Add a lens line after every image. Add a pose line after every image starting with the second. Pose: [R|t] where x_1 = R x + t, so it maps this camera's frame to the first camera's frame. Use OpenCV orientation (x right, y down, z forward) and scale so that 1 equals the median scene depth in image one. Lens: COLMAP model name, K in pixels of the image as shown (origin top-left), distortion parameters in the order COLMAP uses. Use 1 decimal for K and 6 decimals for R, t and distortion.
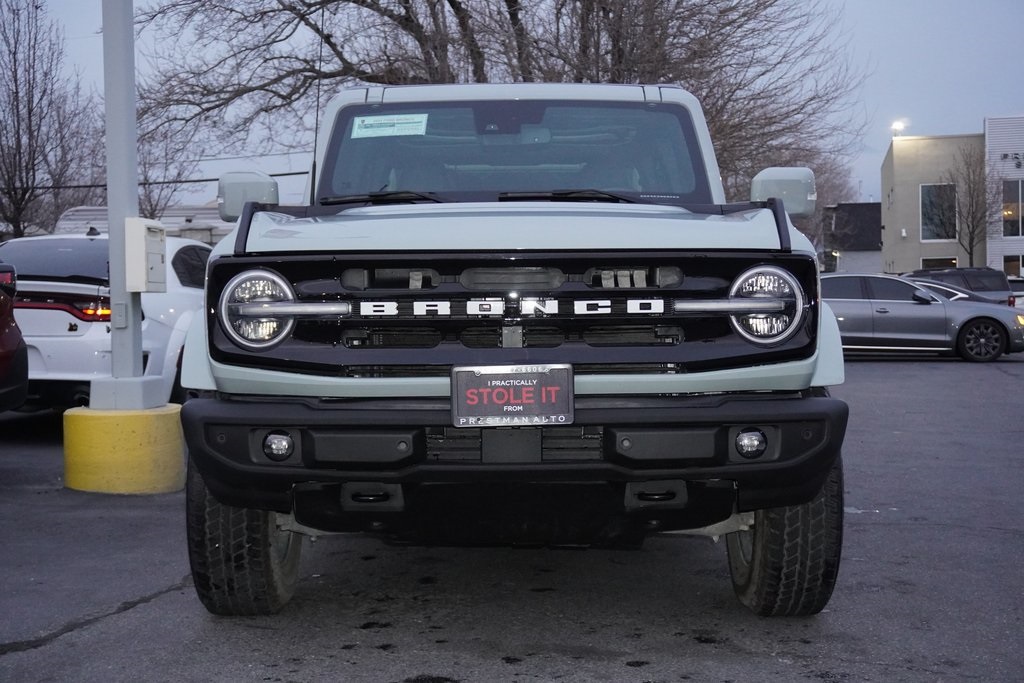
lens RADIAL K [[1438.0, 0, 512.0], [0, 1438.0, 341.5], [0, 0, 1]] dist [0.075260, 0.042693]
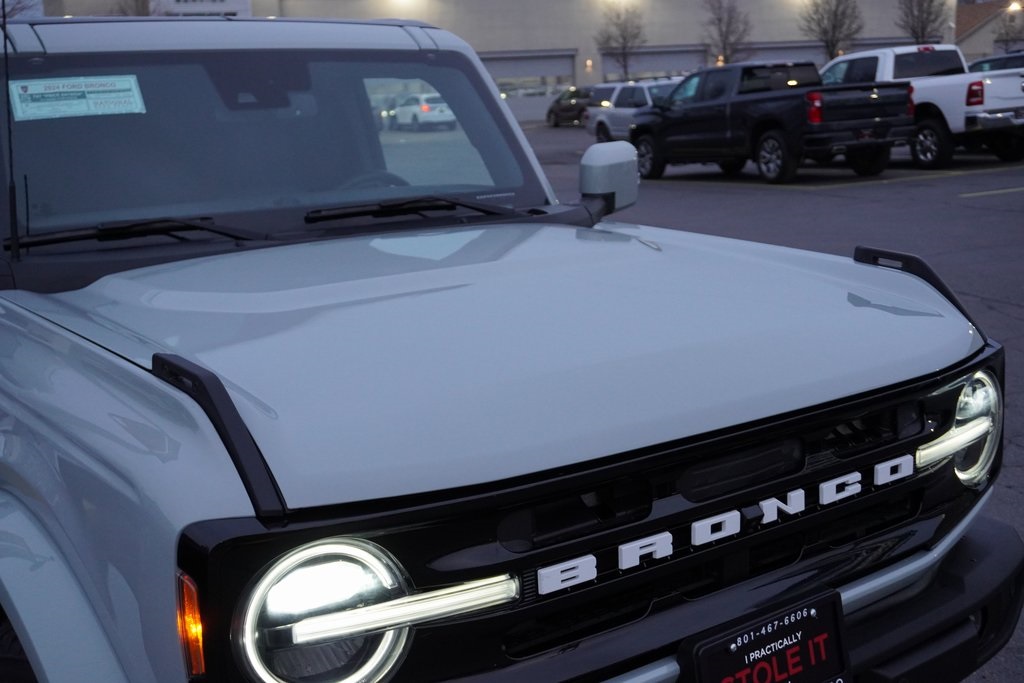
lens RADIAL K [[1288.2, 0, 536.7], [0, 1288.2, 339.7], [0, 0, 1]] dist [-0.028615, -0.107090]
pose [[0.804610, -0.133544, 0.578592, -0.355386], [0.047748, 0.985778, 0.161126, -0.179723], [-0.591881, -0.102017, 0.799543, 0.637152]]
